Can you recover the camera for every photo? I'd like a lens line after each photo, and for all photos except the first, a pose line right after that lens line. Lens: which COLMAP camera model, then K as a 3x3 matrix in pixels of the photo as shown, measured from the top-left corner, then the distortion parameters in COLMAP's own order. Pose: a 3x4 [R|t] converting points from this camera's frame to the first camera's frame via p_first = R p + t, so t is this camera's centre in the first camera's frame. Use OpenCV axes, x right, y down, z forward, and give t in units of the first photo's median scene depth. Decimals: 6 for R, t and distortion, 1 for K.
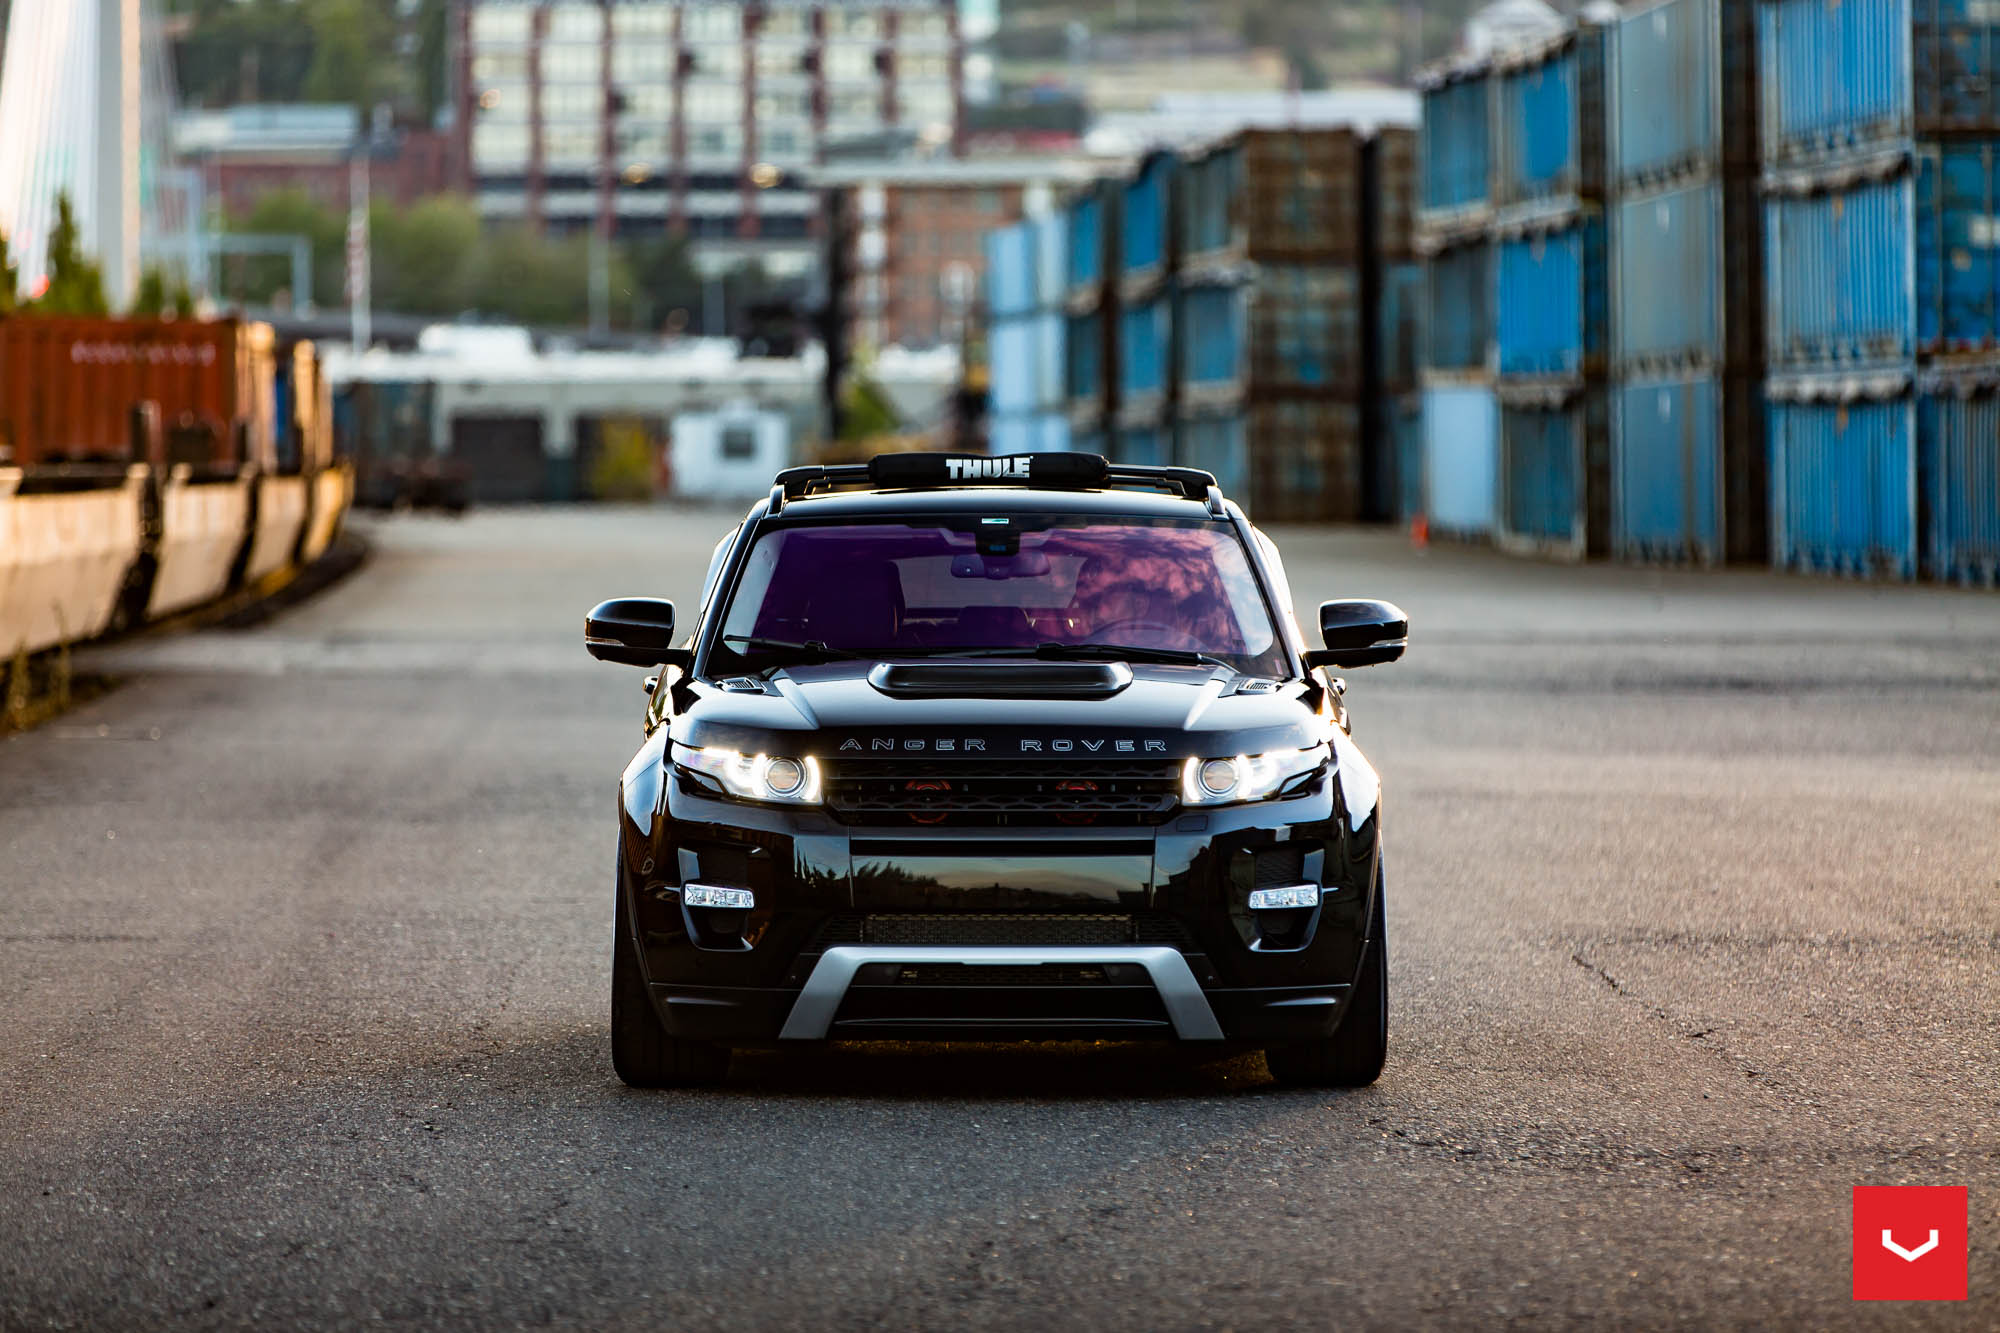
lens RADIAL K [[11411.9, 0, 1116.8], [0, 11411.9, 859.7], [0, 0, 1]] dist [0.185412, 0.000000]
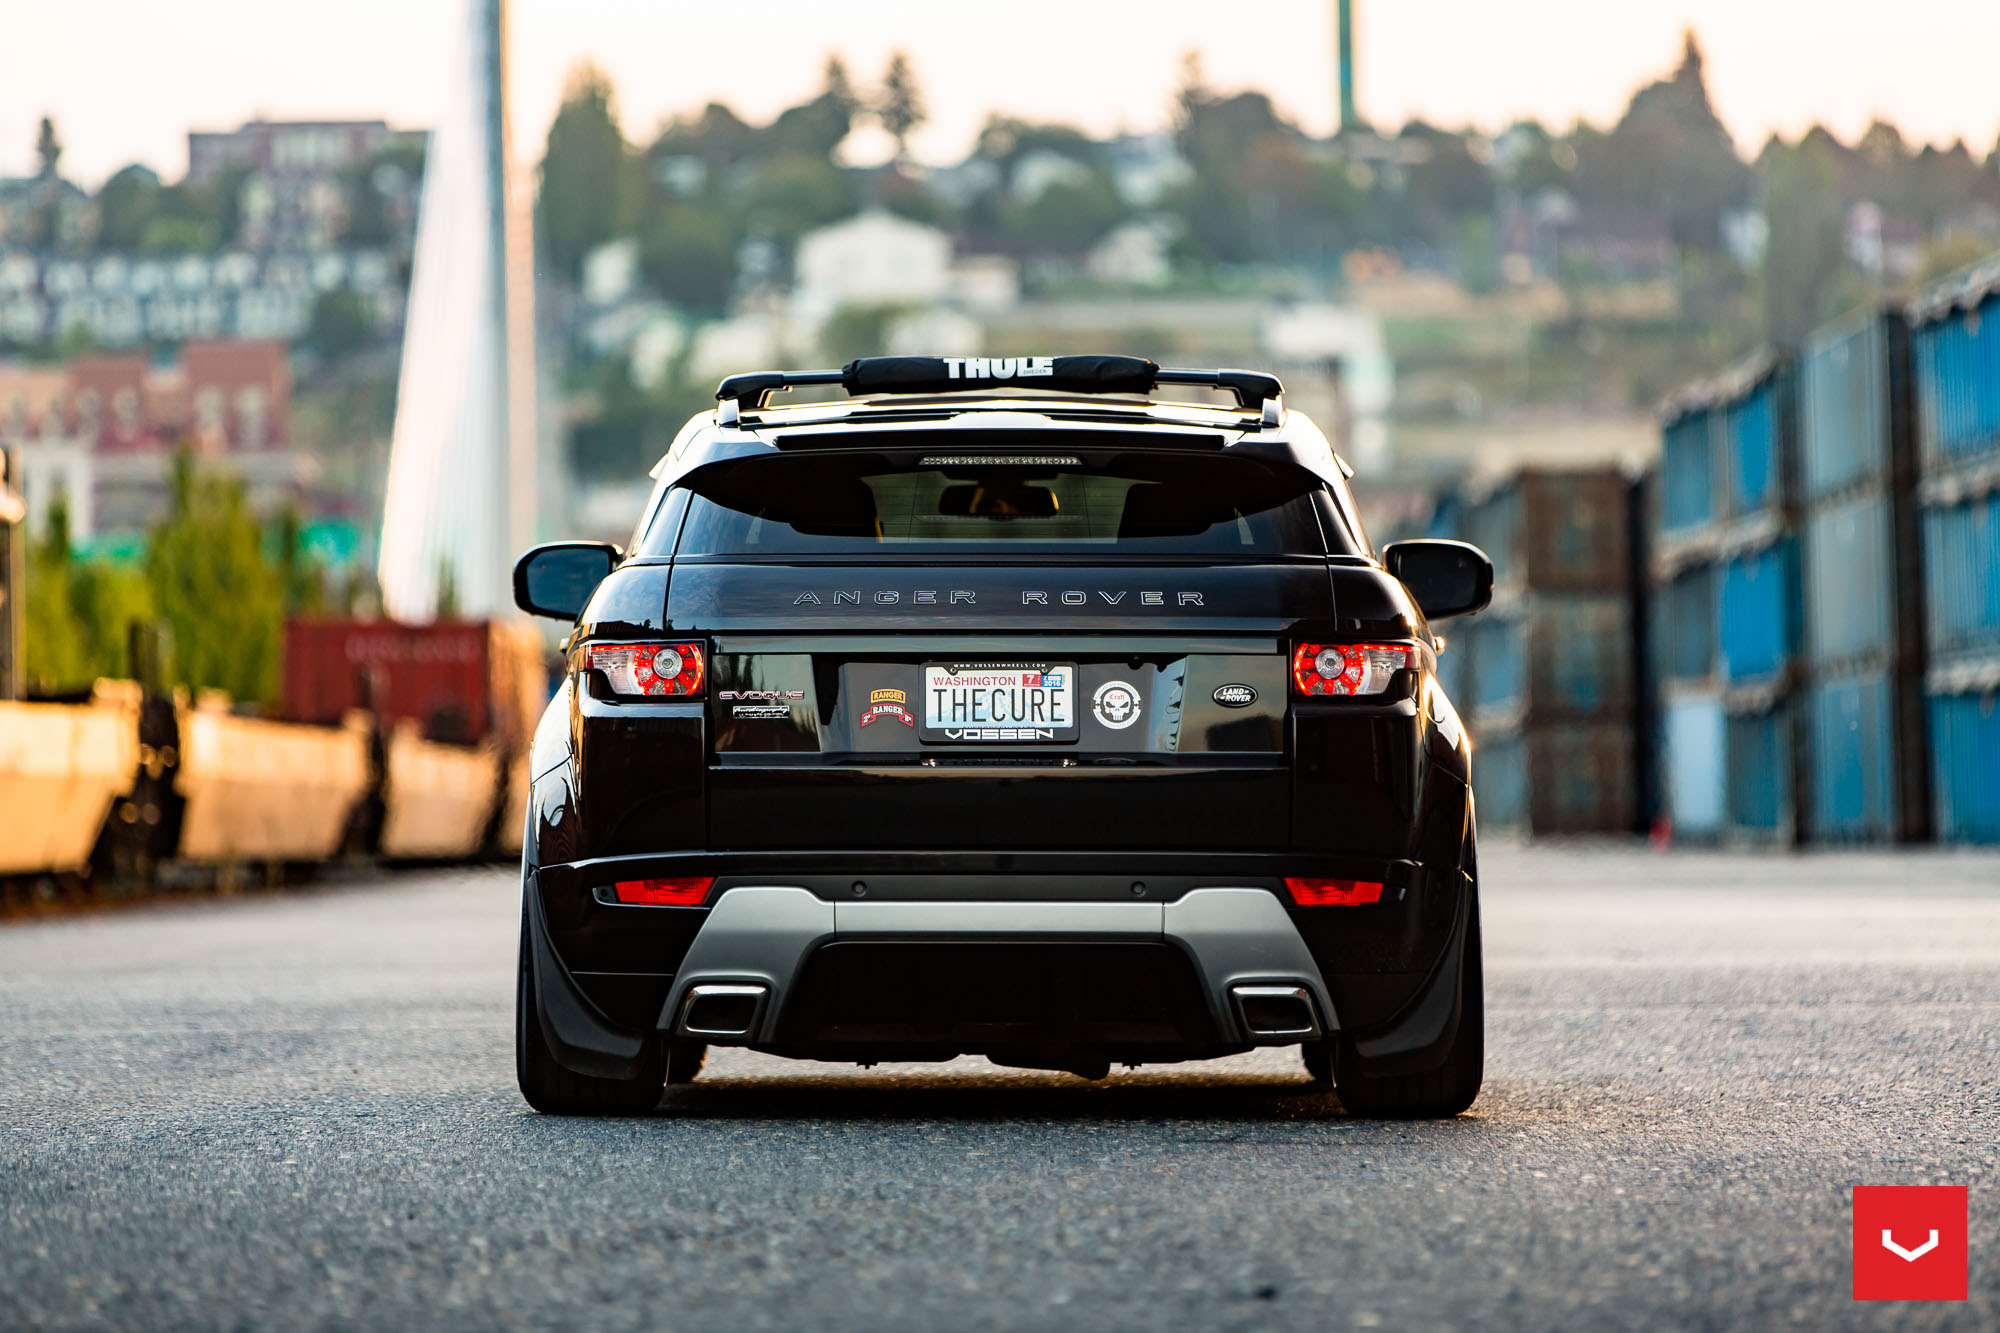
lens RADIAL K [[11411.9, 0, 1003.5], [0, 11411.9, 657.7], [0, 0, 1]] dist [0.185412, 0.000000]
pose [[0.998810, -0.016251, -0.045980, 0.102682], [0.013923, 0.998627, -0.050502, 0.057626], [0.046737, 0.049801, 0.997665, -0.543757]]
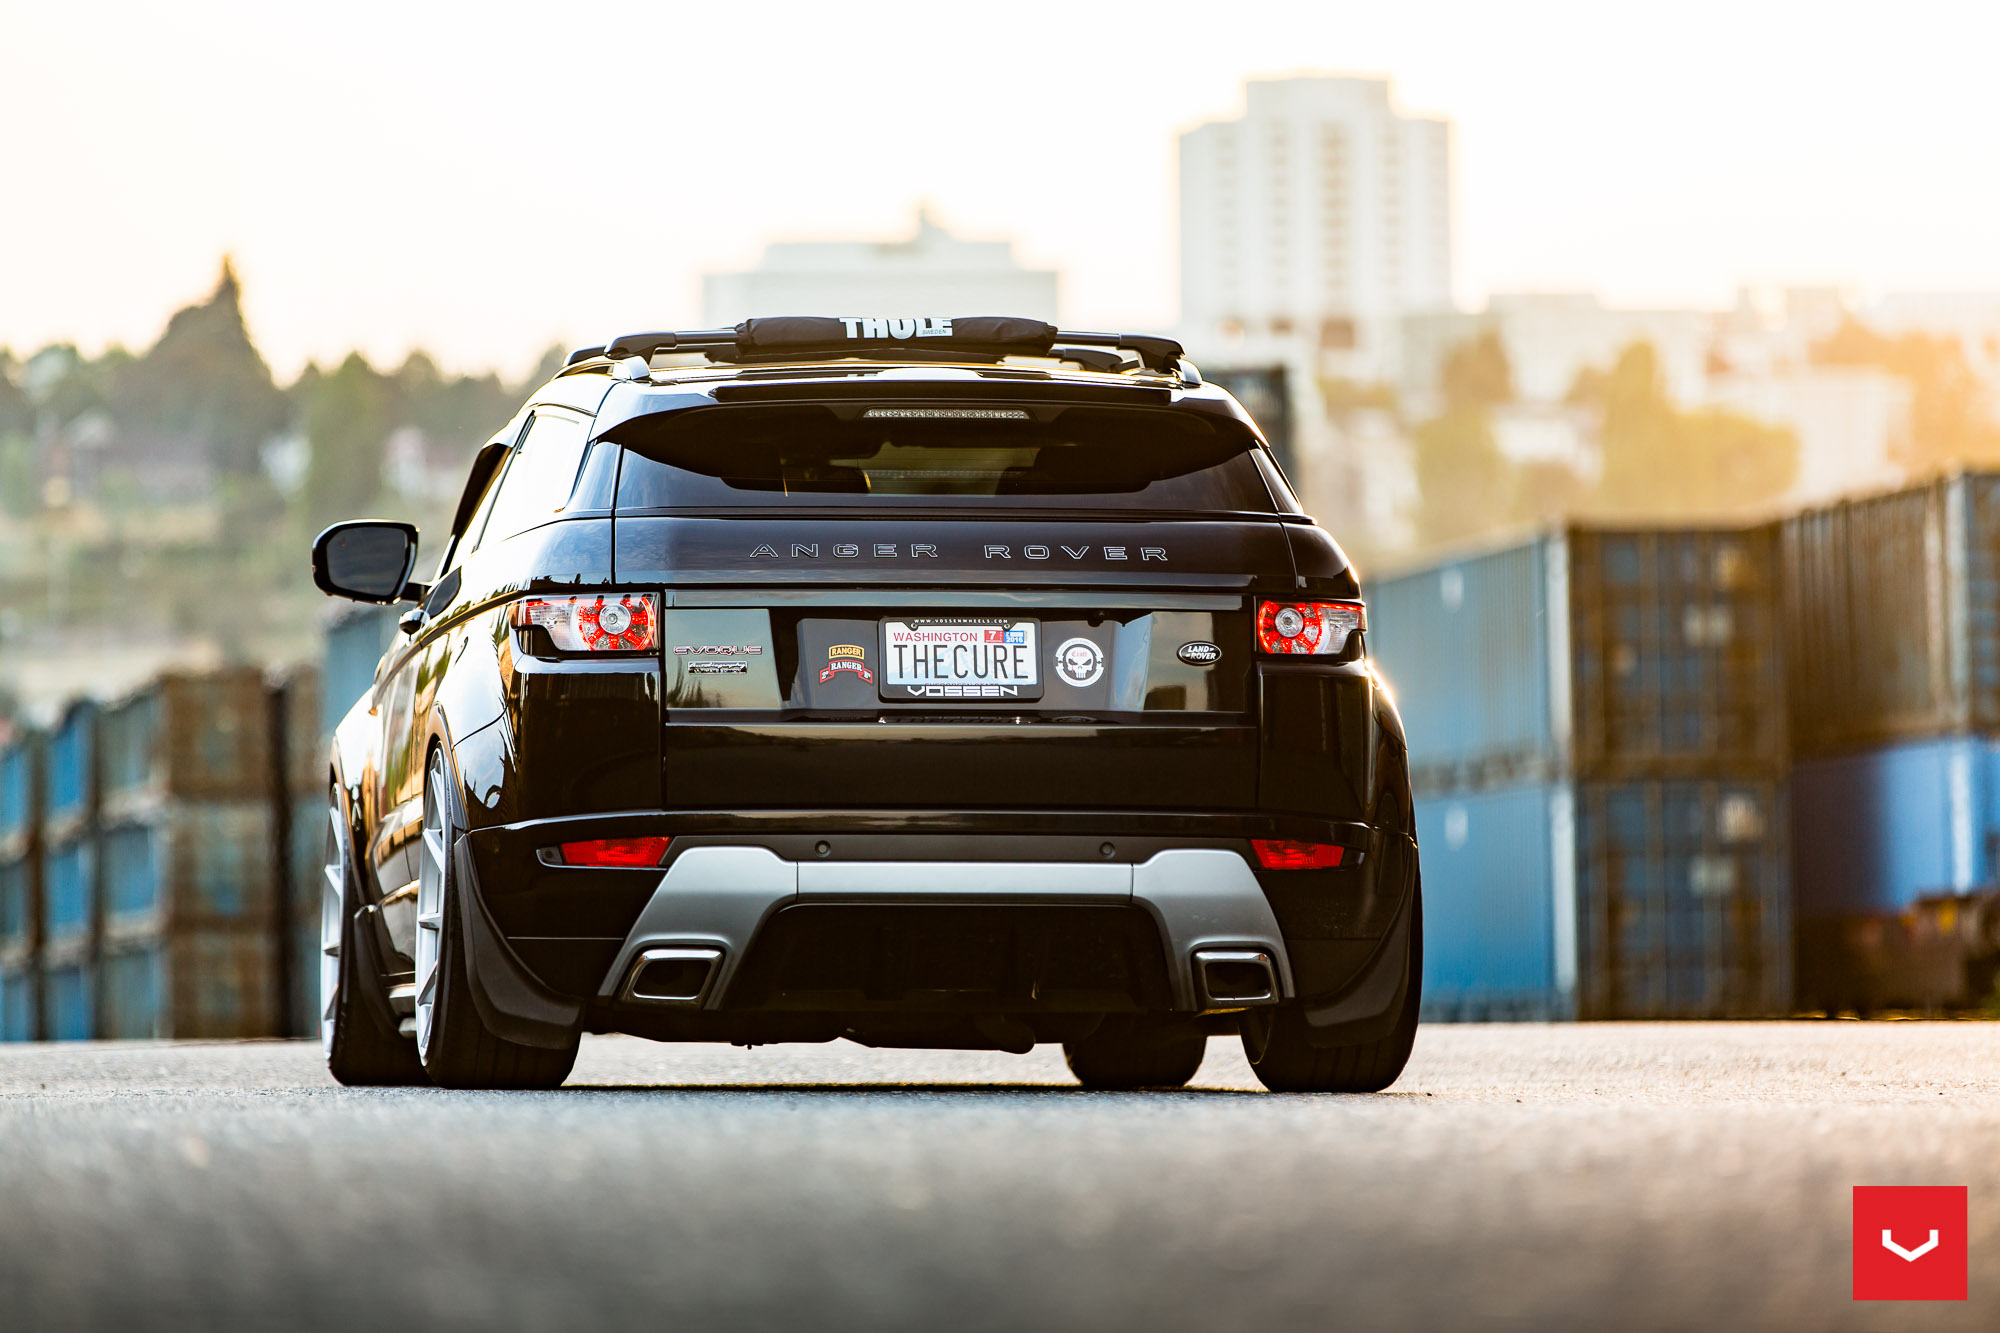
lens RADIAL K [[11411.9, 0, 1005.6], [0, 11411.9, 668.9], [0, 0, 1]] dist [0.185412, 0.000000]
pose [[0.996509, -0.011986, 0.082617, -0.007553], [0.017579, 0.997578, -0.067304, 0.075423], [-0.081611, 0.068522, 0.994306, -0.517540]]
